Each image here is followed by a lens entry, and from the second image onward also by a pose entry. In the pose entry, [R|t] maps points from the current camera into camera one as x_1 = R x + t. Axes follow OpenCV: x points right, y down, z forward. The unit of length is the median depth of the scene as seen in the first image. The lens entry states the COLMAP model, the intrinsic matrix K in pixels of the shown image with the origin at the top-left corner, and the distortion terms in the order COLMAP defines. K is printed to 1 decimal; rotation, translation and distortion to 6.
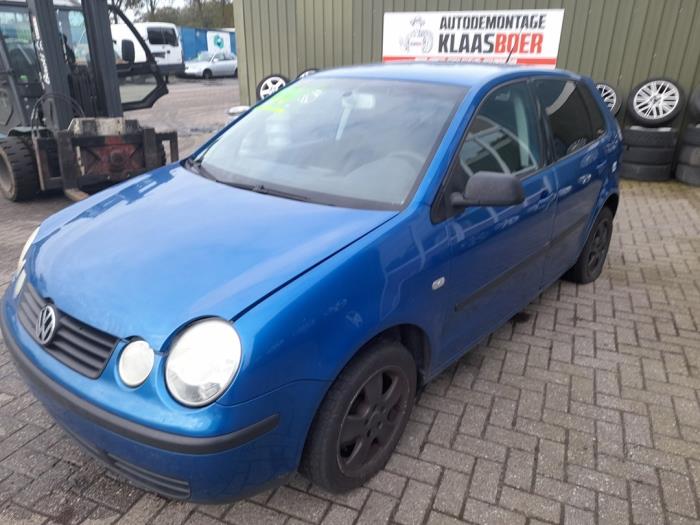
lens RADIAL K [[503.8, 0, 355.3], [0, 503.8, 259.9], [0, 0, 1]] dist [0.061771, -0.001837]
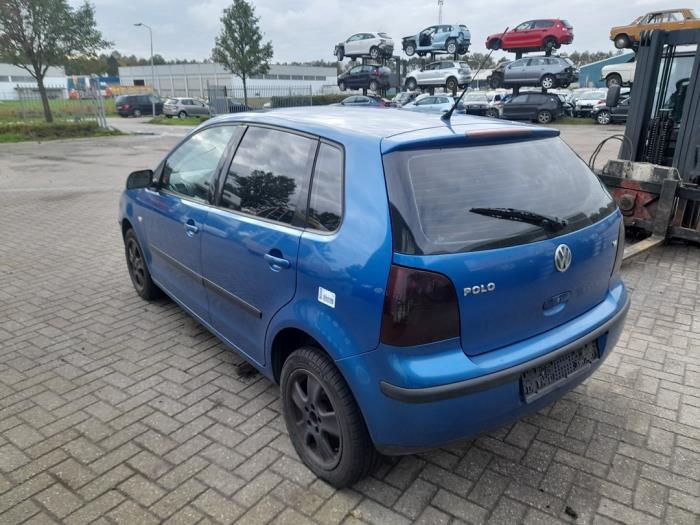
lens RADIAL K [[503.8, 0, 349.0], [0, 503.8, 264.2], [0, 0, 1]] dist [0.061771, -0.001837]
pose [[-0.202465, 0.294015, -0.934111, 1.246427], [-0.363534, 0.863141, 0.350471, -0.514867], [0.909313, 0.410539, -0.067871, 1.305306]]
